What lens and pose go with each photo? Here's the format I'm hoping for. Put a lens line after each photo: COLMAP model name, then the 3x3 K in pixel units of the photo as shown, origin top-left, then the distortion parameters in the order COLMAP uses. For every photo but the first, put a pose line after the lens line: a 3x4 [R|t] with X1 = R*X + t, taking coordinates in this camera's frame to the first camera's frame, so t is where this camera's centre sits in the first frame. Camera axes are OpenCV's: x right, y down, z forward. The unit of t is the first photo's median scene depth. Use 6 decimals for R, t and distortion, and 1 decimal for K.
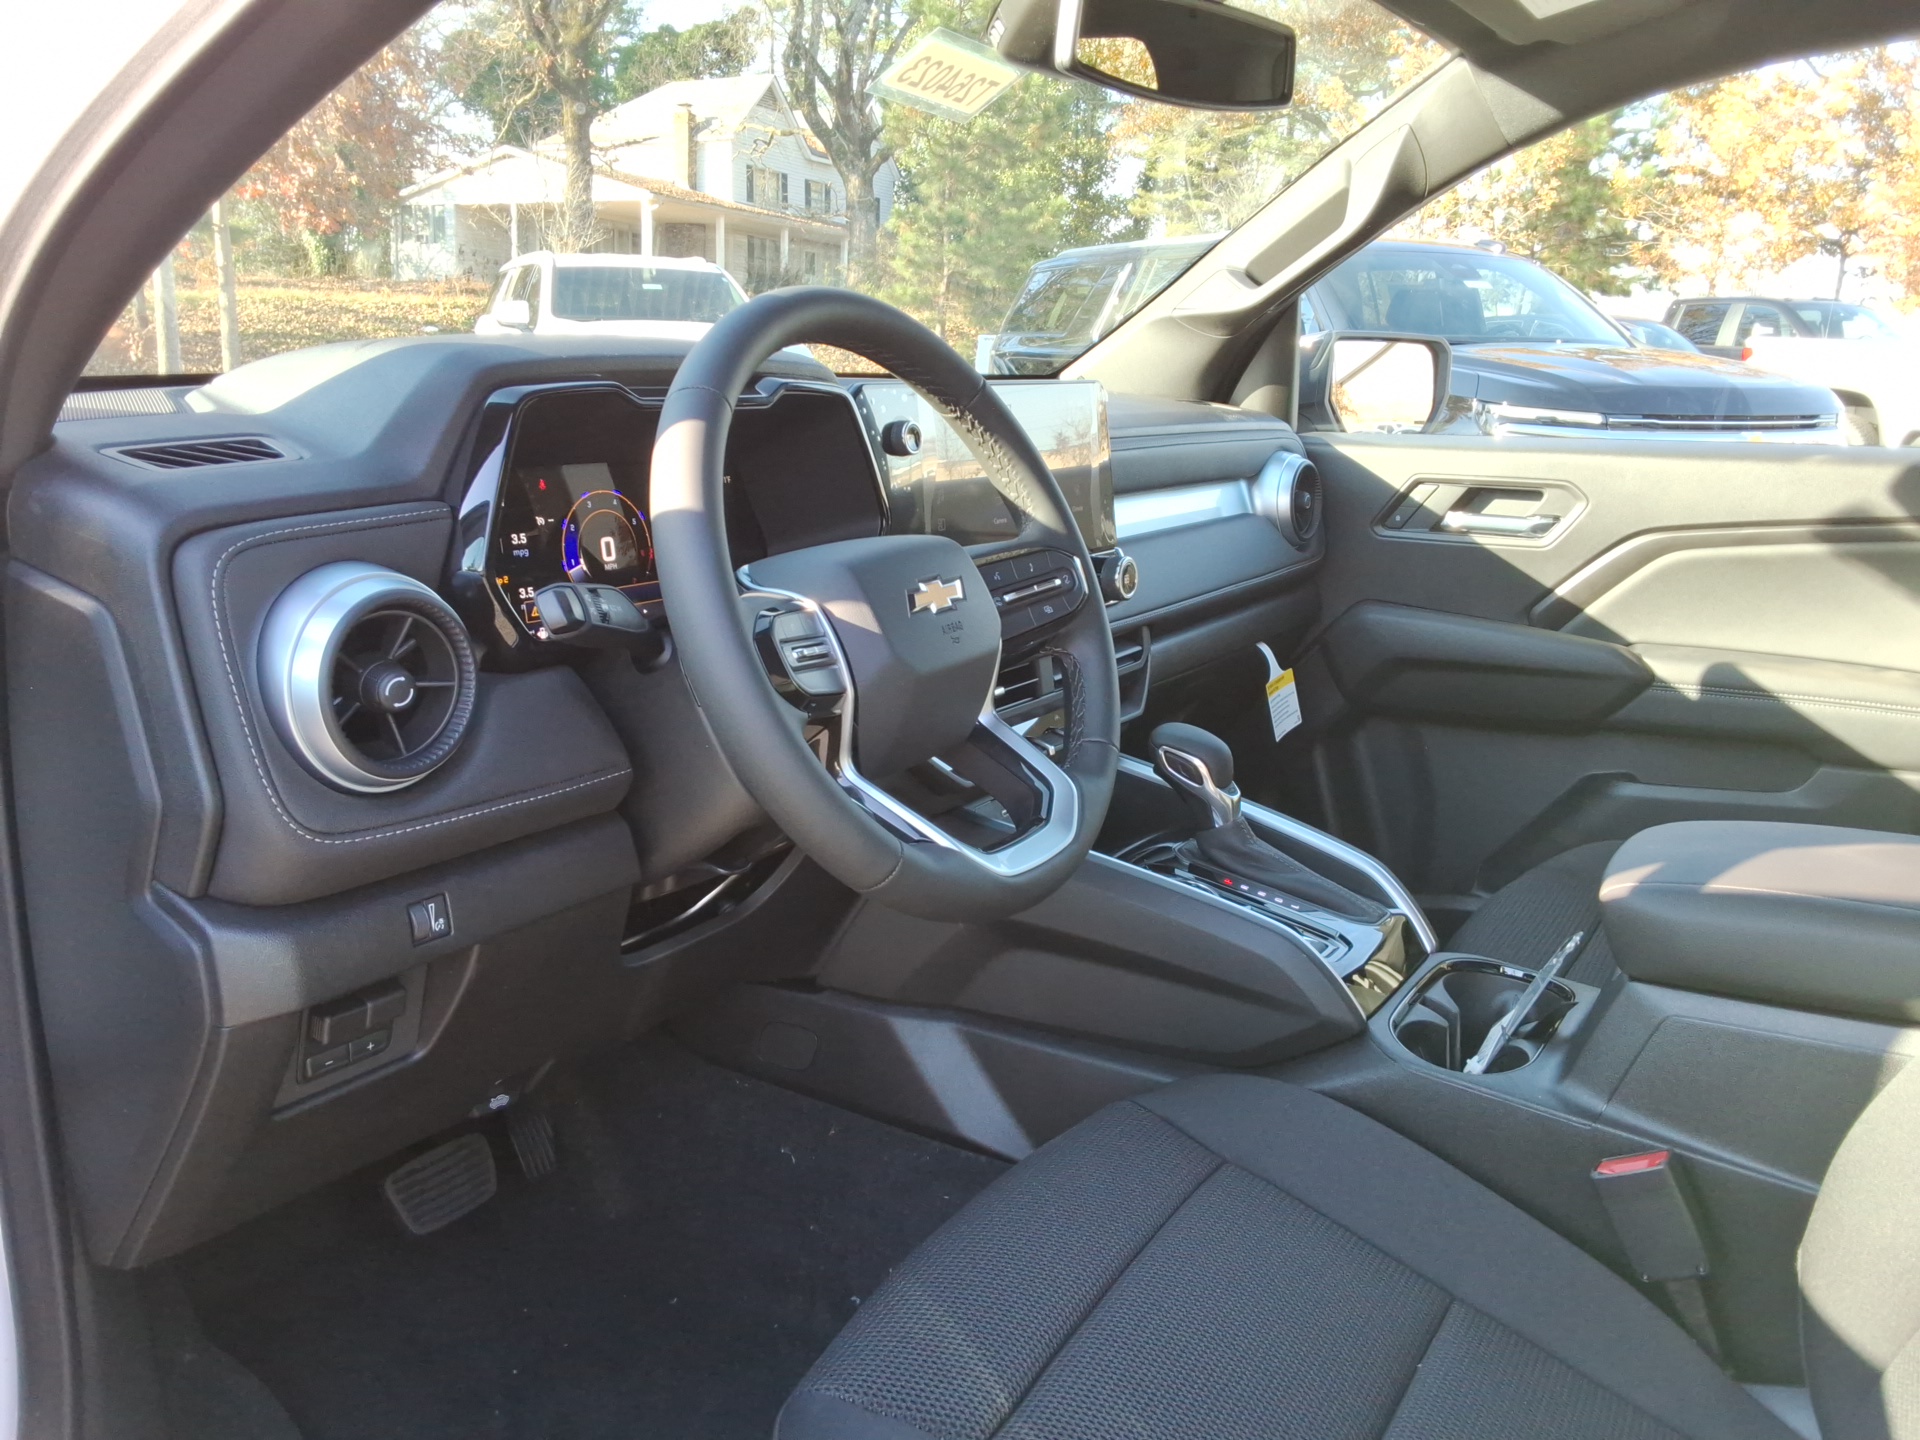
lens RADIAL K [[1545.9, 0, 963.8], [0, 1545.9, 706.8], [0, 0, 1]] dist [0.078228, -0.117111]
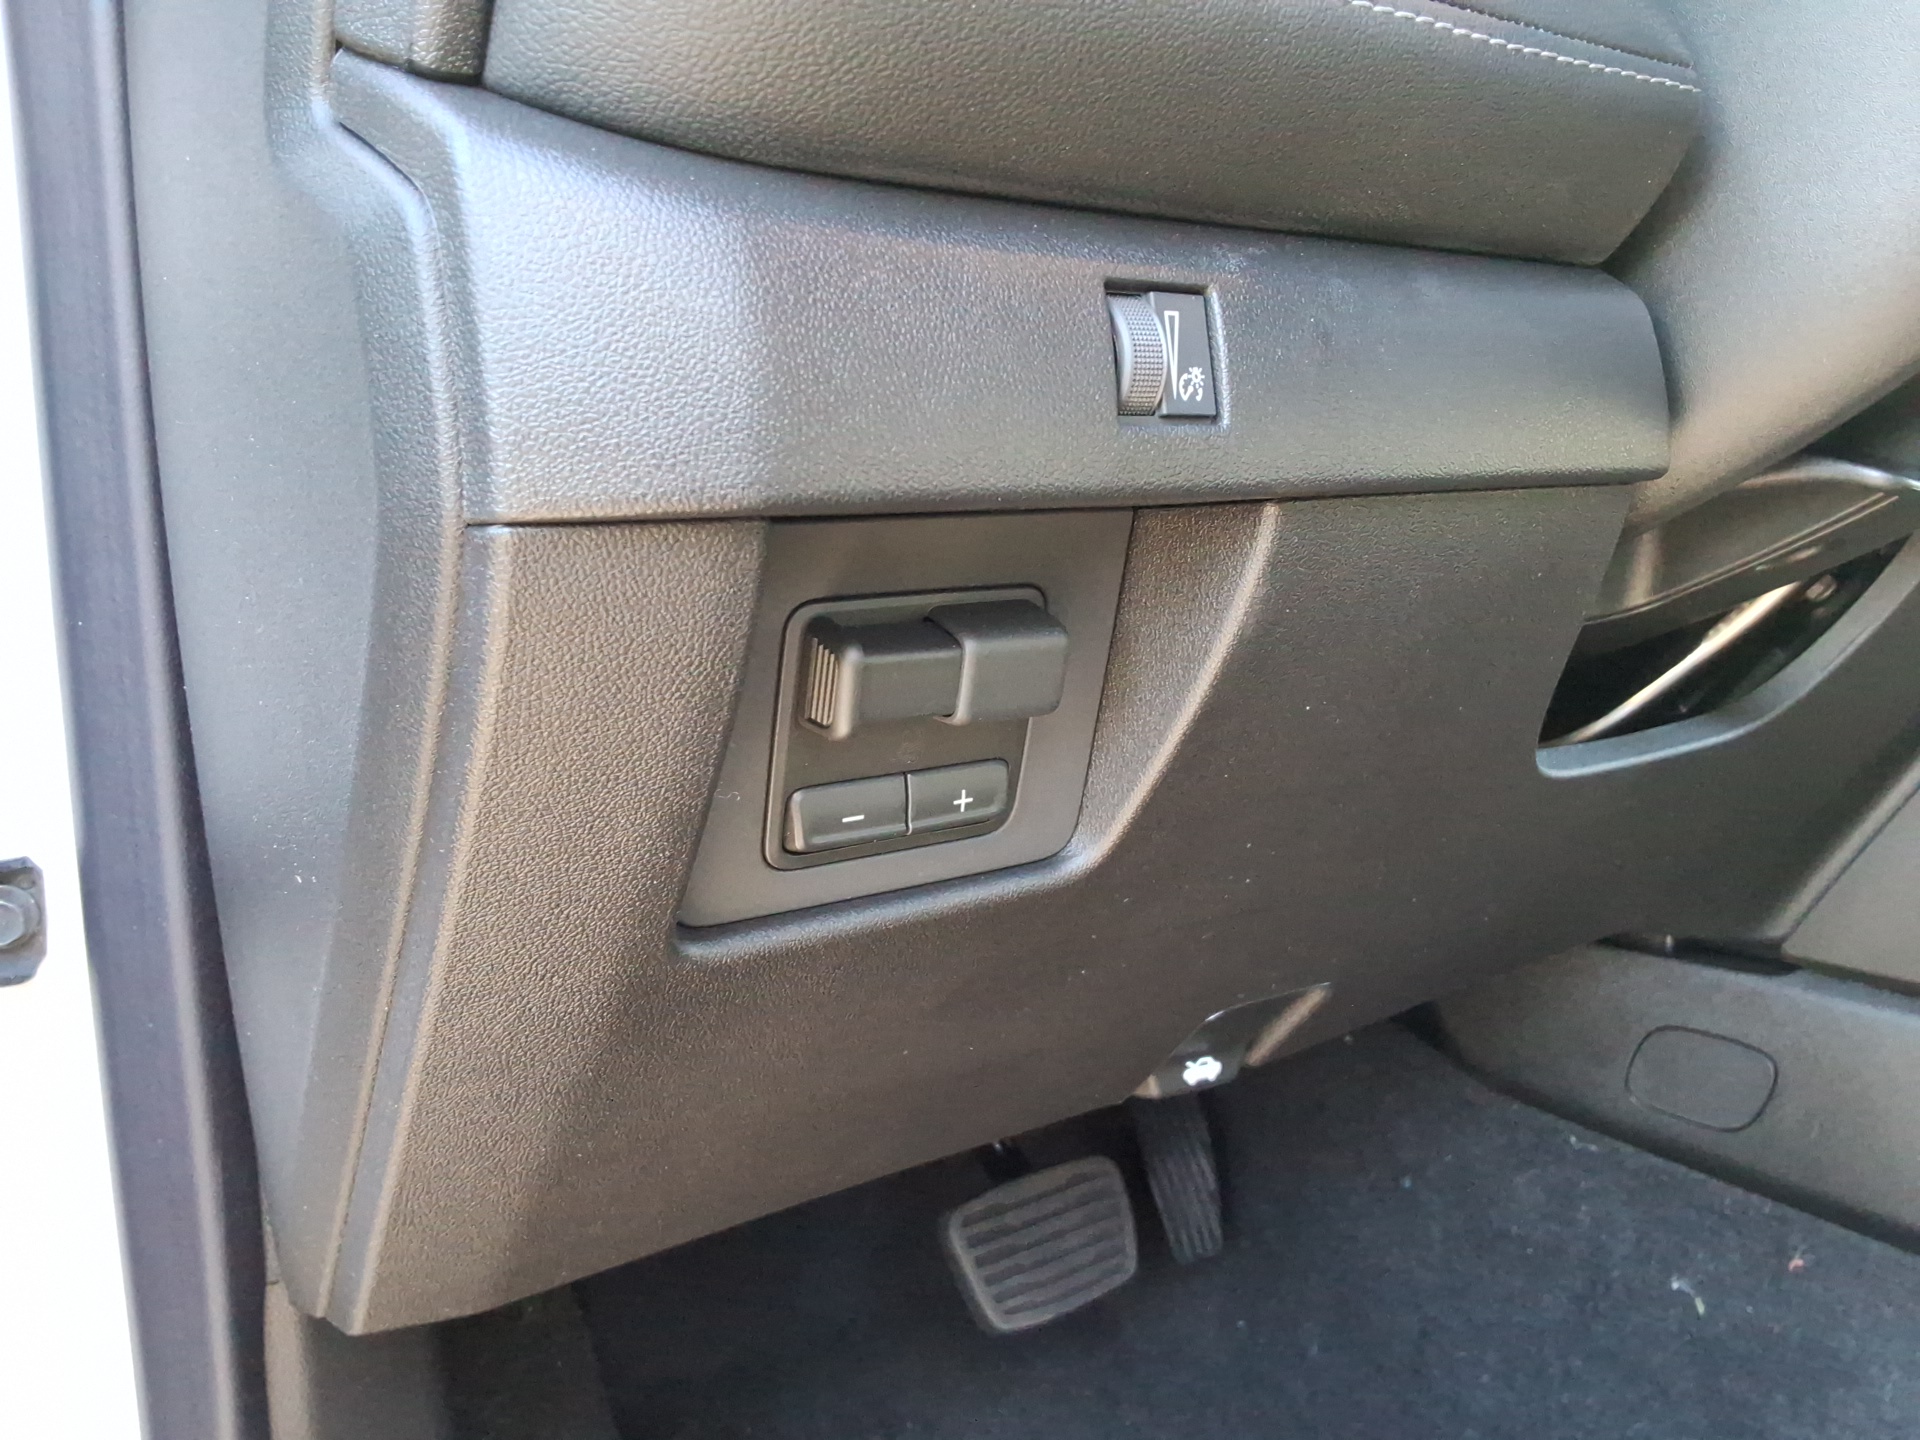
lens RADIAL K [[1545.9, 0, 962.6], [0, 1545.9, 724.4], [0, 0, 1]] dist [0.078228, -0.117111]
pose [[0.939808, 0.036817, -0.339713, -0.194455], [-0.055731, 0.997382, -0.046085, 0.161537], [0.337126, 0.062244, 0.939400, 0.498457]]
